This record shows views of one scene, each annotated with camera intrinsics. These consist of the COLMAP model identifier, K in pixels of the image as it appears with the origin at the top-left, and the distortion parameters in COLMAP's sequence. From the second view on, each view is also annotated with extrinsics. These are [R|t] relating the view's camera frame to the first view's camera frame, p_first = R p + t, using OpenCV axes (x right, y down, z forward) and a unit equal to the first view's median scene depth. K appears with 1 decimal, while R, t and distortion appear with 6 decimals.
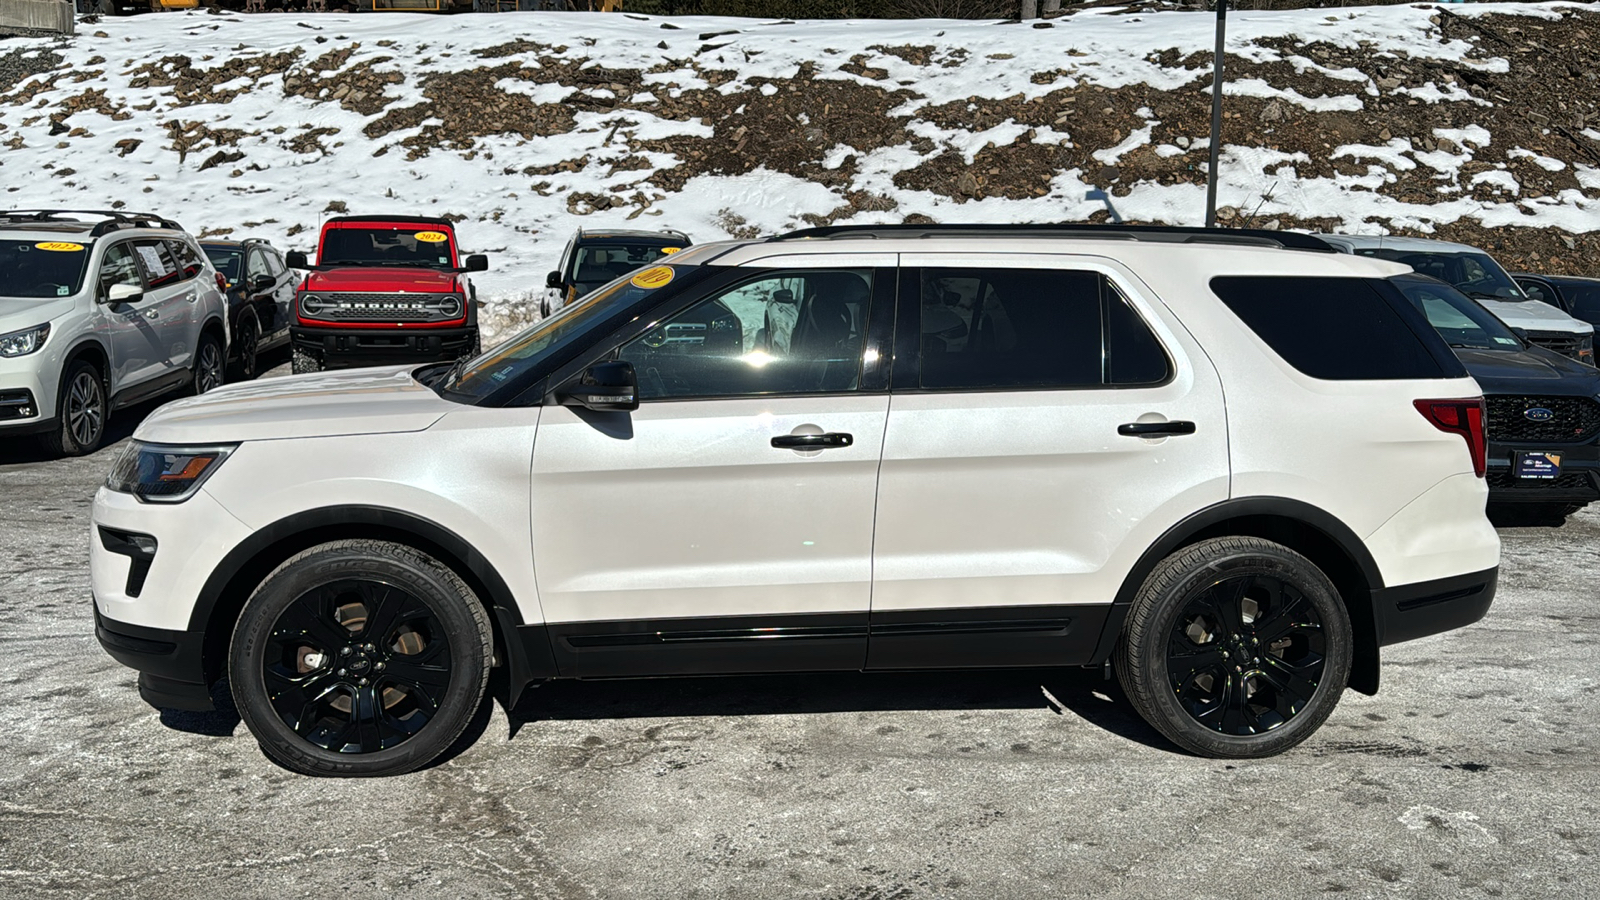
lens RADIAL K [[1365.8, 0, 786.2], [0, 1365.8, 508.6], [0, 0, 1]] dist [0.068956, -0.107159]
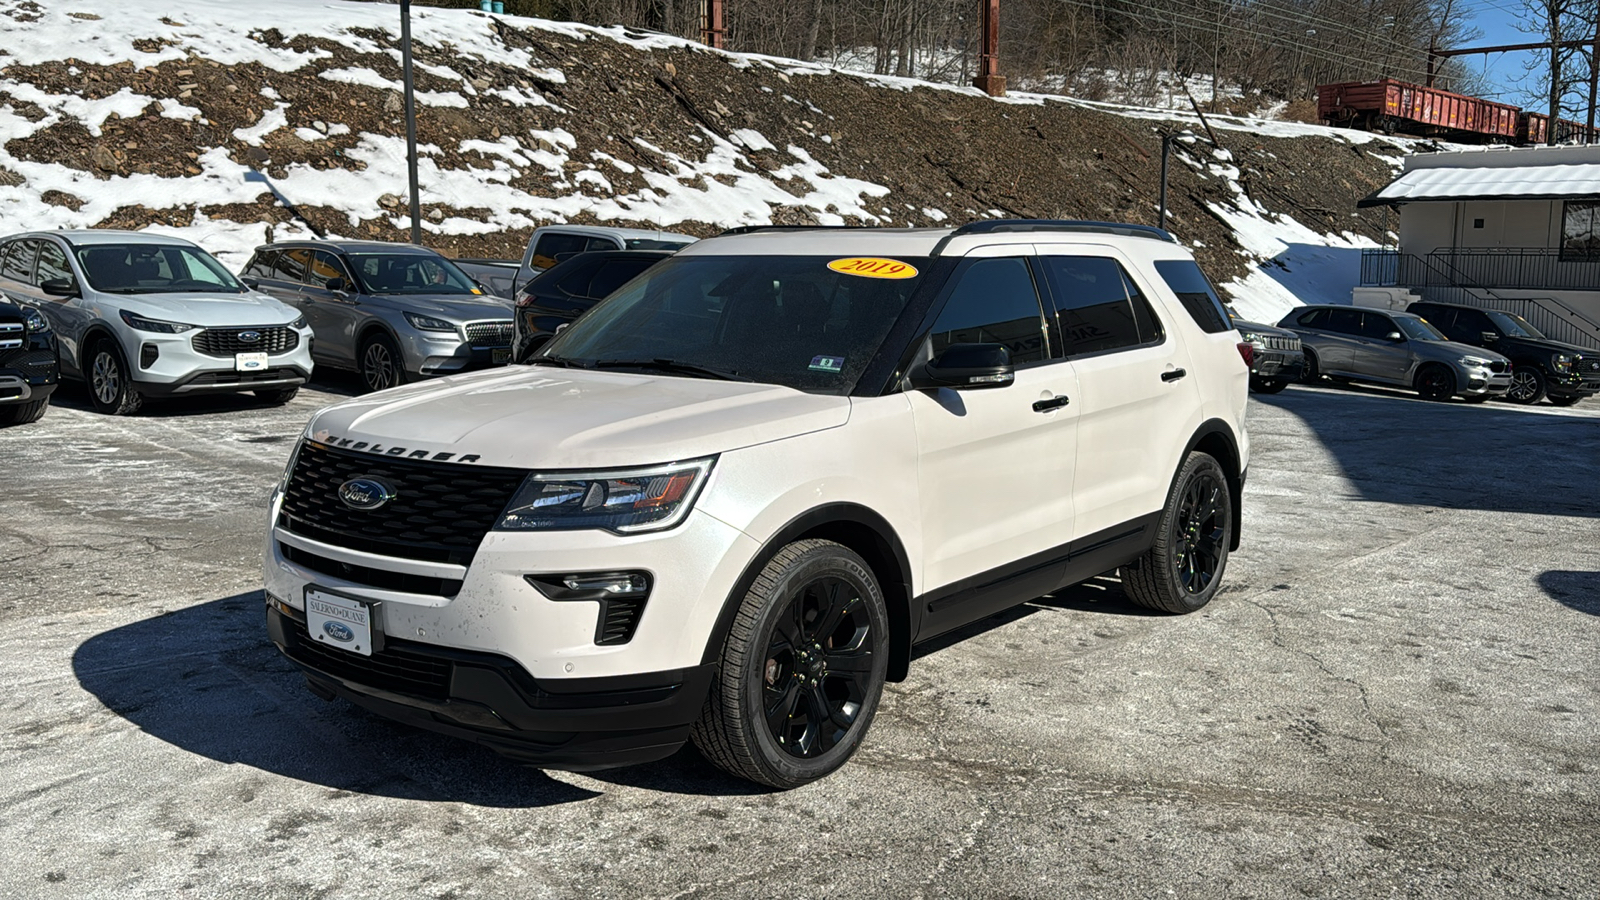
lens RADIAL K [[1347.4, 0, 803.1], [0, 1347.4, 493.9], [0, 0, 1]] dist [0.124934, -0.164082]
pose [[0.735691, -0.123906, 0.665887, -0.151602], [0.122816, 0.991231, 0.048755, -0.009141], [-0.666089, 0.045913, 0.744458, 0.043887]]
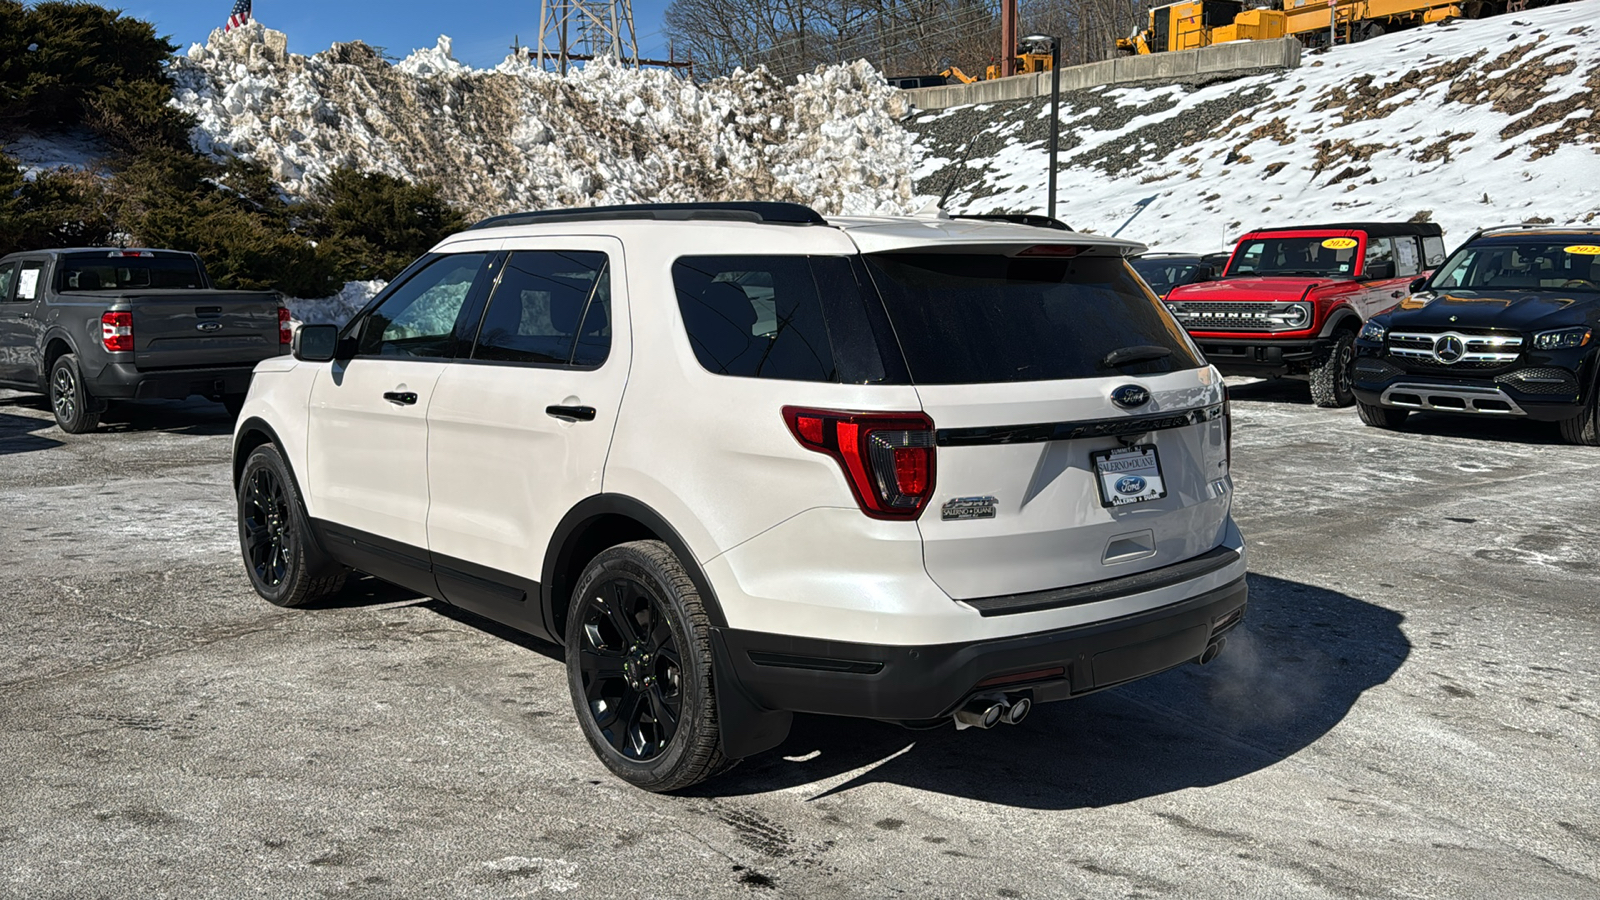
lens RADIAL K [[1365.8, 0, 786.2], [0, 1365.8, 508.6], [0, 0, 1]] dist [0.068956, -0.107159]
pose [[0.552032, 0.128356, -0.823884, 0.195148], [-0.141631, 0.988157, 0.059051, -0.011688], [0.821707, 0.084089, 0.563673, 0.098482]]
